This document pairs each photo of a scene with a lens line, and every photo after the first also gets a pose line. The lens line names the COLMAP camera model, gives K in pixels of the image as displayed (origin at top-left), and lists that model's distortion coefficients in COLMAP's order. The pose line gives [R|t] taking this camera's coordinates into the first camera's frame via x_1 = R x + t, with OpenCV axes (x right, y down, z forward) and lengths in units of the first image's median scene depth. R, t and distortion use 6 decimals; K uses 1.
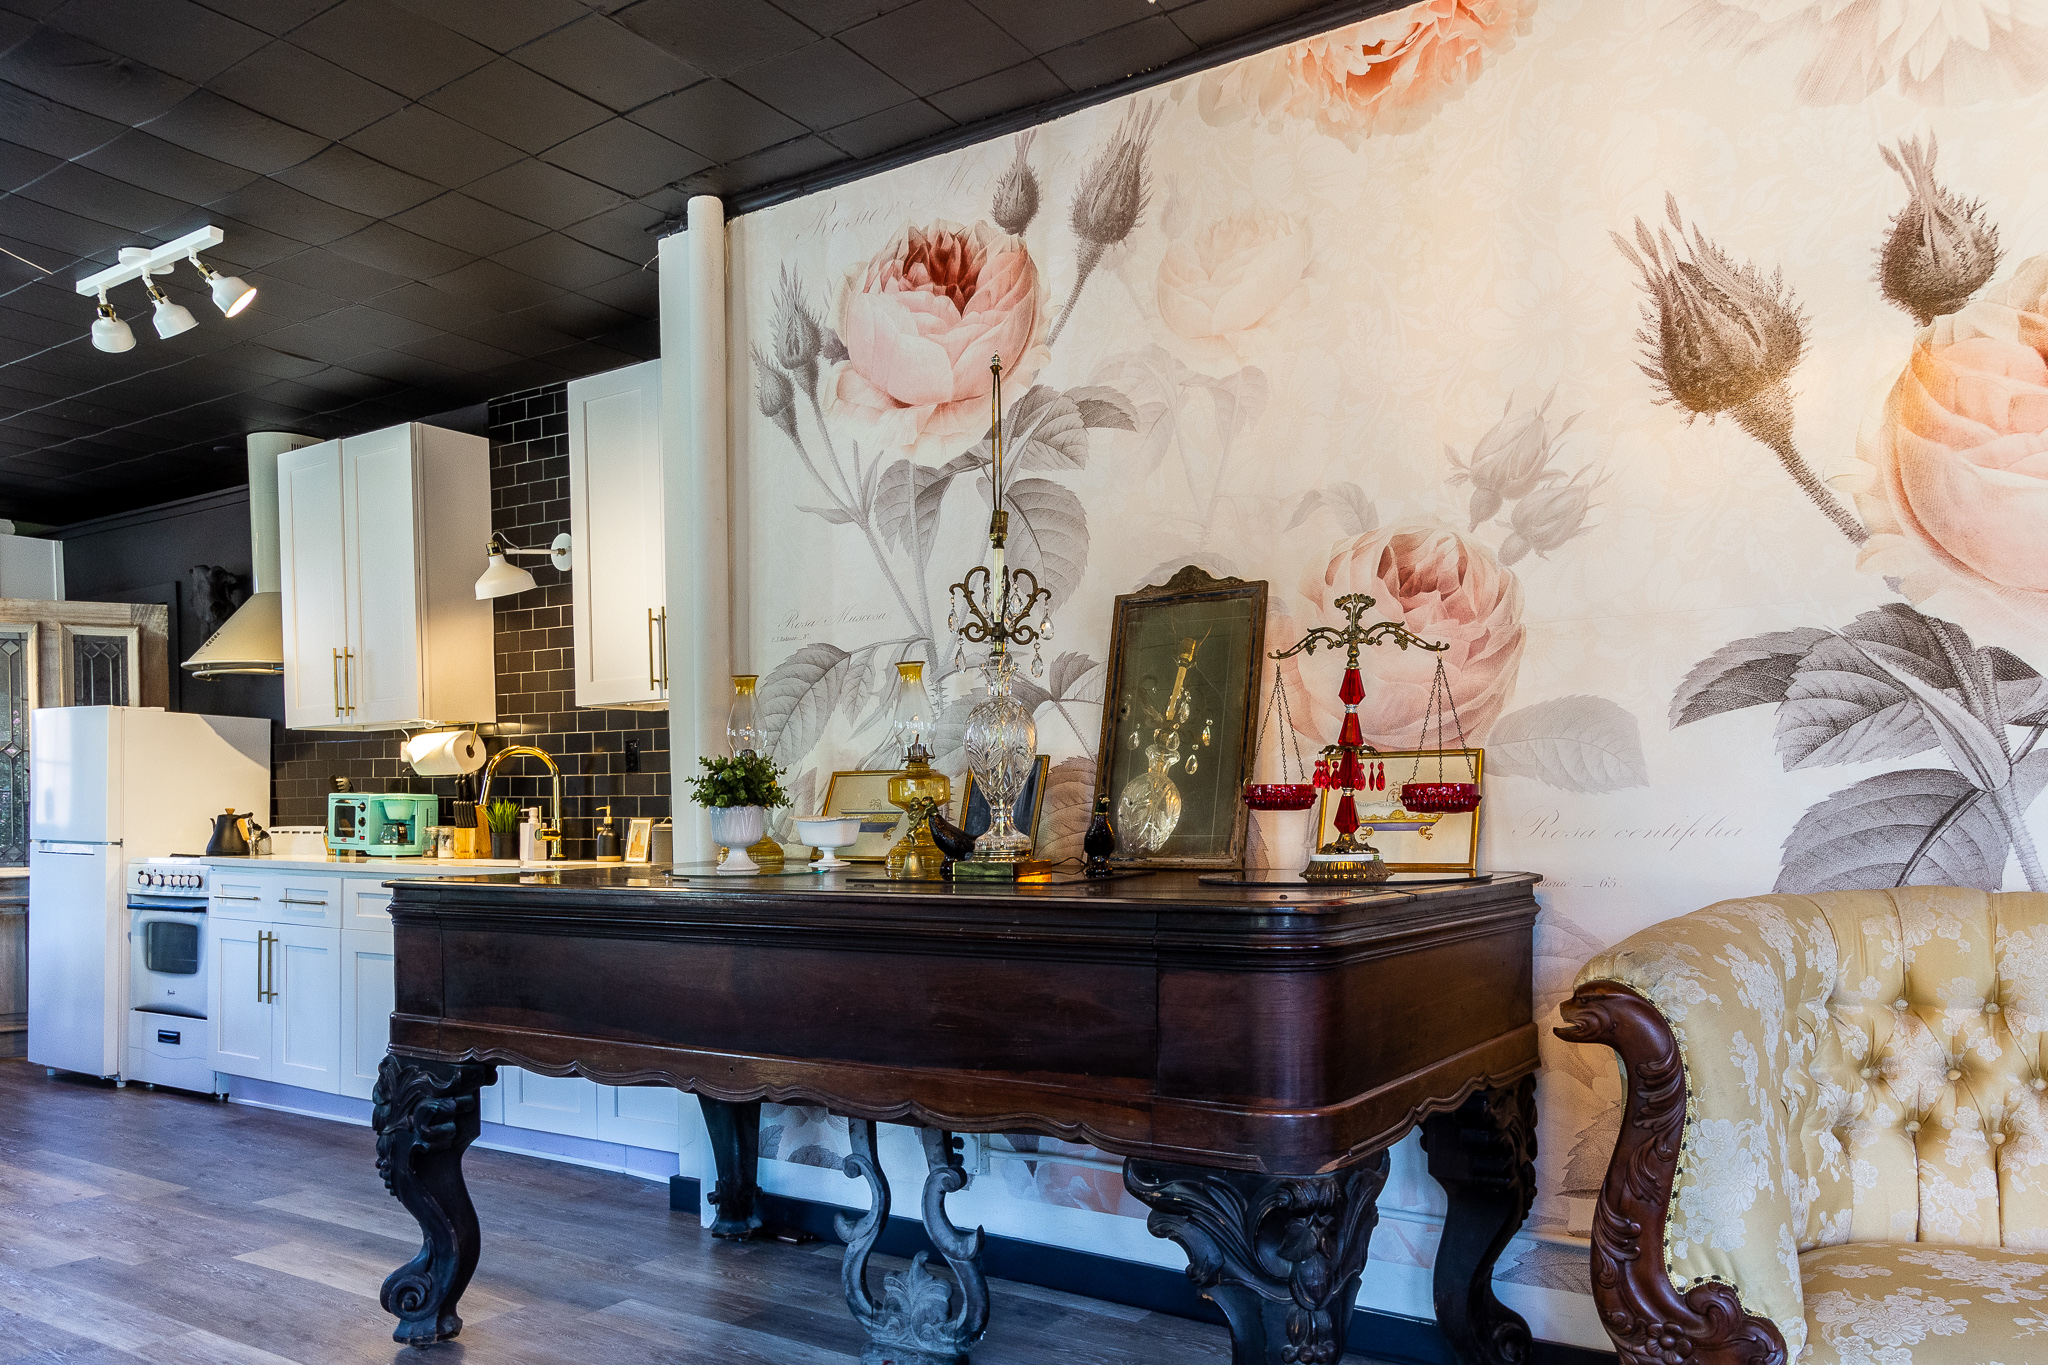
lens RADIAL K [[1447.9, 0, 1037.2], [0, 1447.9, 802.8], [0, 0, 1]] dist [0.028131, -0.000873]
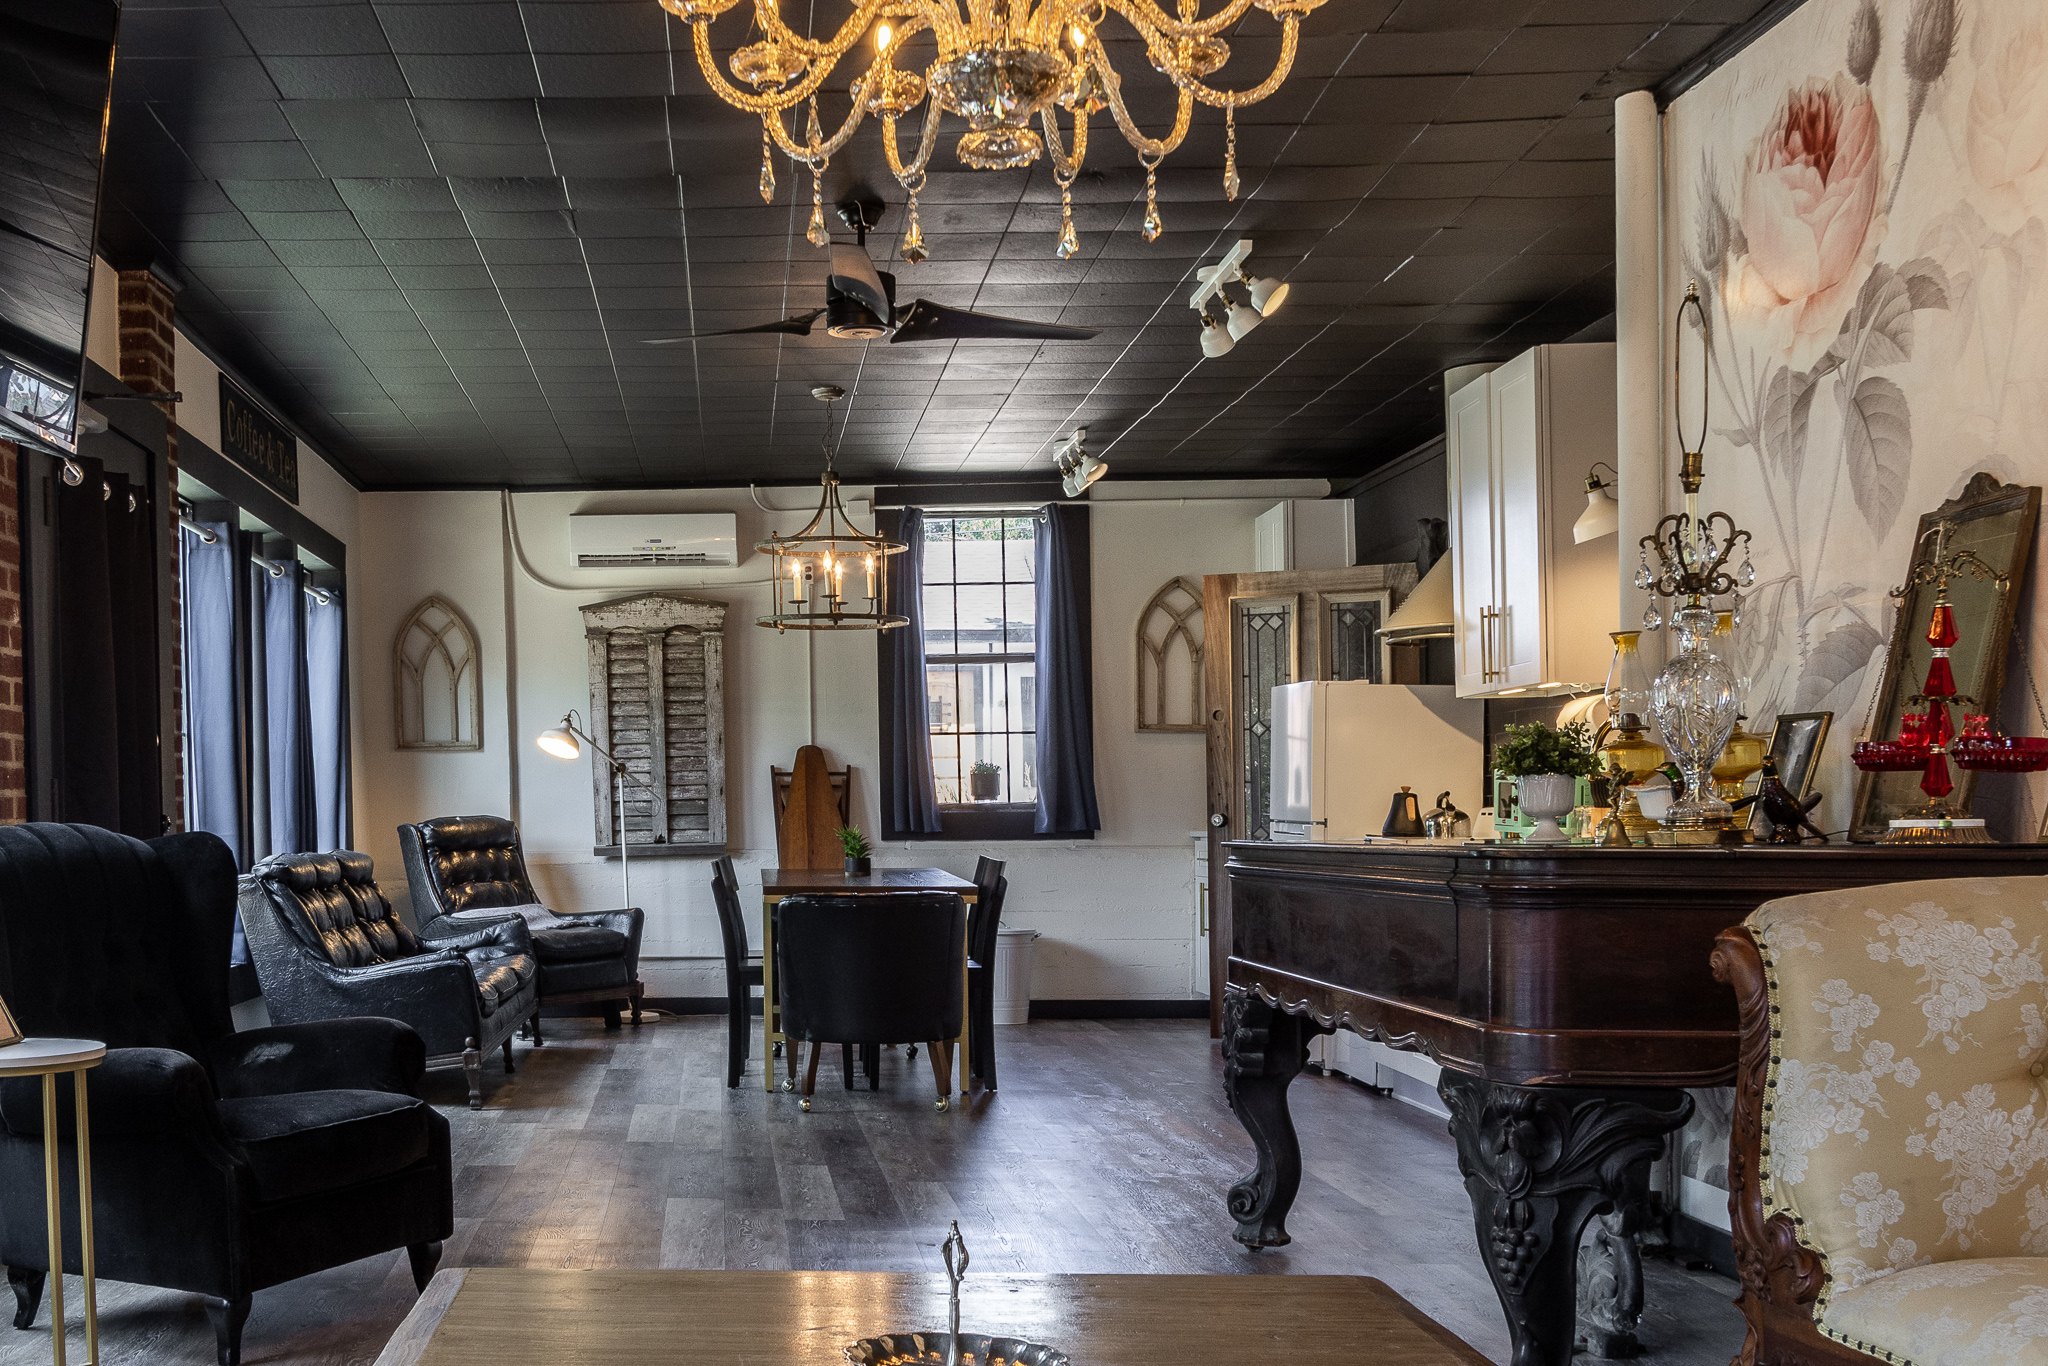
lens RADIAL K [[2308.1, 0, 775.4], [0, 2308.1, 902.7], [0, 0, 1]] dist [0.000882, 0.061554]
pose [[0.555718, 0.036782, -0.830556, 0.504558], [0.005988, 0.998818, 0.048240, 0.006444], [0.831349, -0.031781, 0.554841, -0.180056]]
